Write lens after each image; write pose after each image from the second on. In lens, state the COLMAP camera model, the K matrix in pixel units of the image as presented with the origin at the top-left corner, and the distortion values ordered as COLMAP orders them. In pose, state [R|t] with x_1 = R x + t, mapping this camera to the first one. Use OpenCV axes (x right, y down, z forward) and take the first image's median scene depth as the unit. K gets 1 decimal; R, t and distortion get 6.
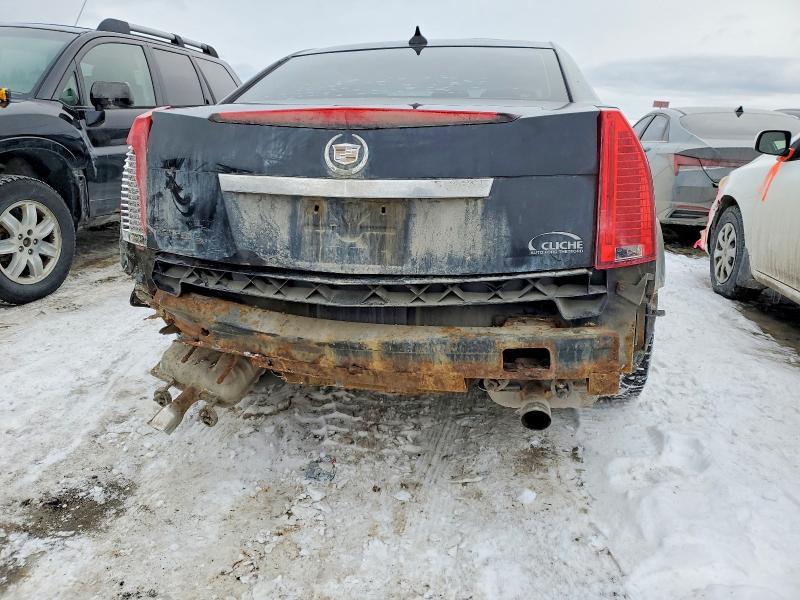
lens RADIAL K [[636.7, 0, 399.4], [0, 636.7, 299.0], [0, 0, 1]] dist [0.031771, -0.000924]
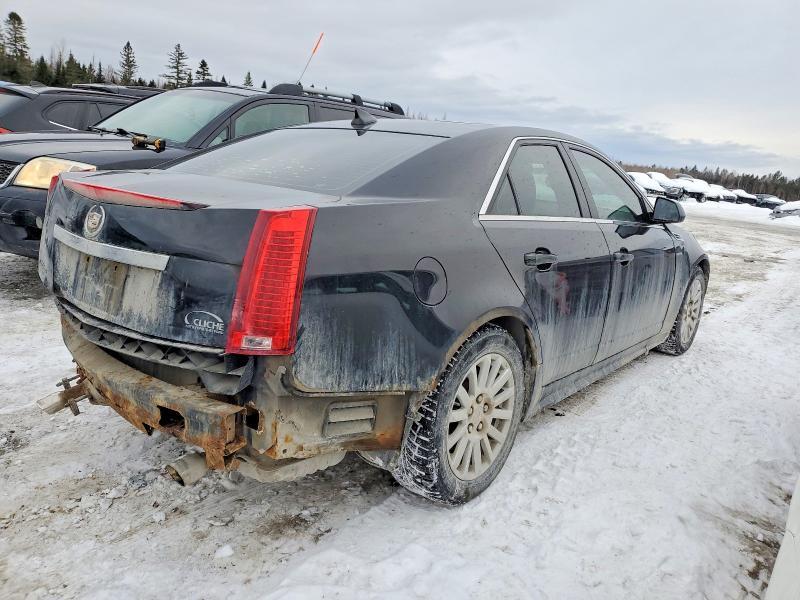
lens RADIAL K [[636.7, 0, 399.6], [0, 636.7, 300.7], [0, 0, 1]] dist [0.031771, -0.000924]
pose [[0.879385, 0.172424, -0.443793, 1.015474], [-0.199378, 0.979817, -0.014389, -0.171830], [0.432355, 0.101136, 0.896014, 0.143857]]
